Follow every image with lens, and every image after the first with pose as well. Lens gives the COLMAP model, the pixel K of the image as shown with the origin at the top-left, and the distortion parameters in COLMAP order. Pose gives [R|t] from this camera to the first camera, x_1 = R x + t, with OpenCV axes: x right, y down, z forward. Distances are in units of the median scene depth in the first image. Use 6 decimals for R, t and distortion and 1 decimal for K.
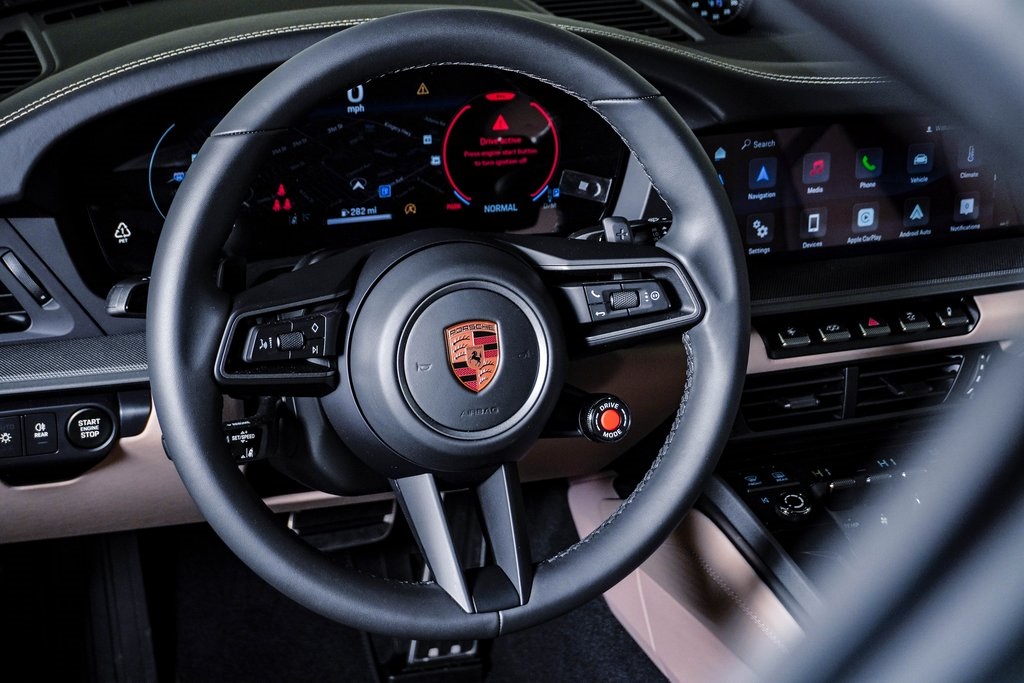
lens RADIAL K [[1895.0, 0, 513.1], [0, 1895.0, 344.9], [0, 0, 1]] dist [-0.033041, 0.000000]
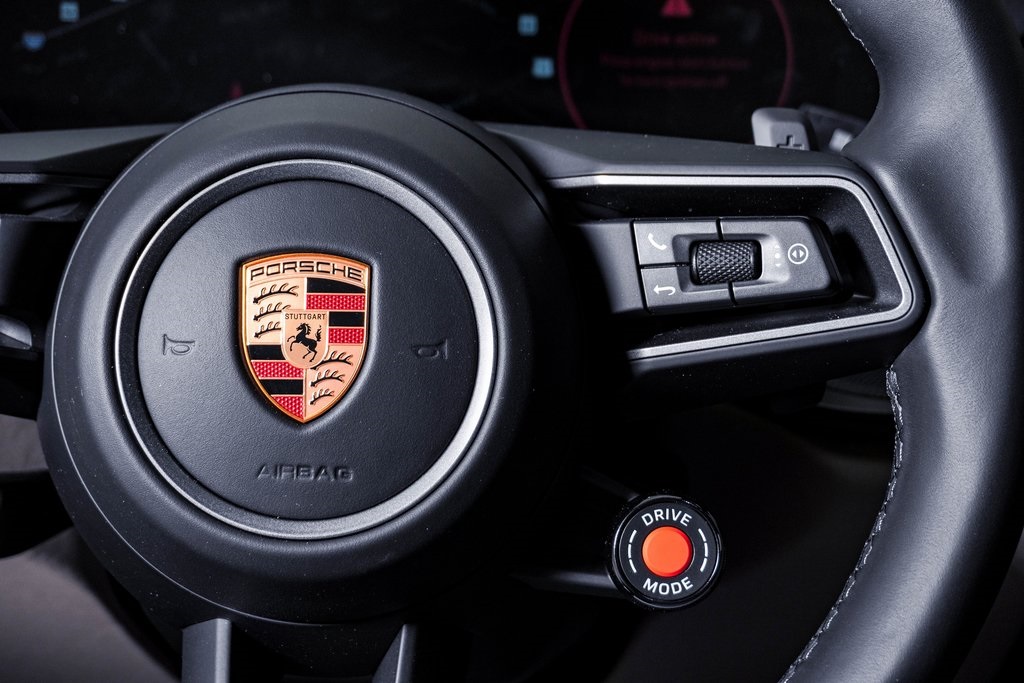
lens RADIAL K [[1895.0, 0, 513.9], [0, 1895.0, 338.1], [0, 0, 1]] dist [-0.033041, 0.000000]
pose [[0.923630, 0.067972, -0.377209, 0.172659], [-0.132259, 0.980222, -0.147214, 0.059273], [0.359743, 0.185861, 0.914353, 0.611495]]
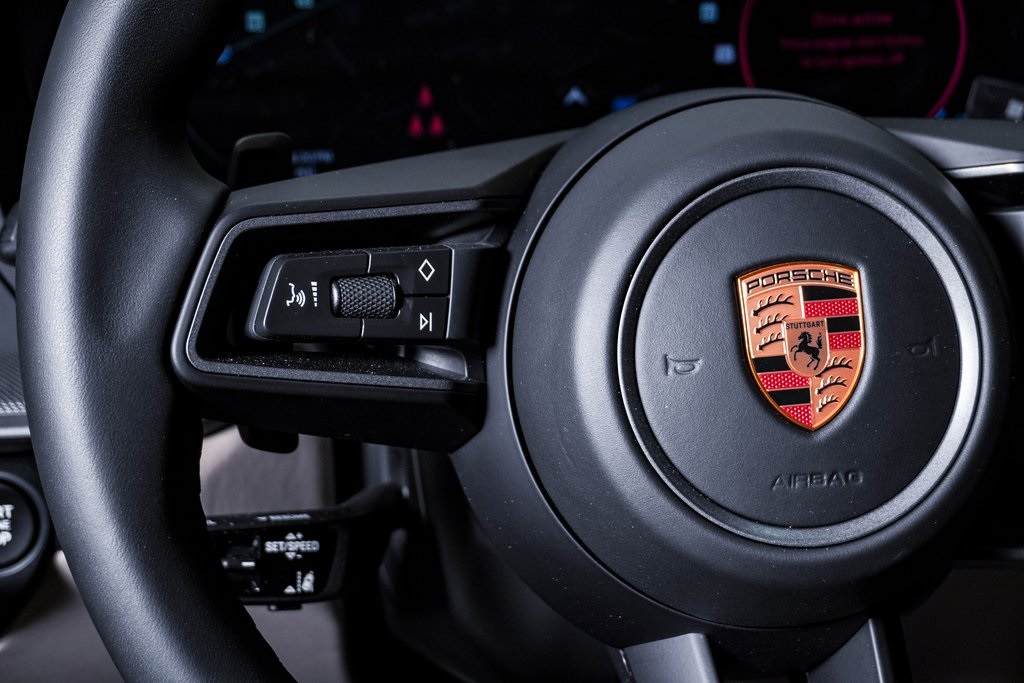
lens RADIAL K [[1895.0, 0, 471.5], [0, 1895.0, 348.3], [0, 0, 1]] dist [-0.033041, 0.000000]
pose [[0.982194, -0.002836, -0.187851, -0.013647], [-0.022943, 0.990592, -0.134915, 0.062319], [0.186466, 0.136822, 0.972888, 0.558056]]
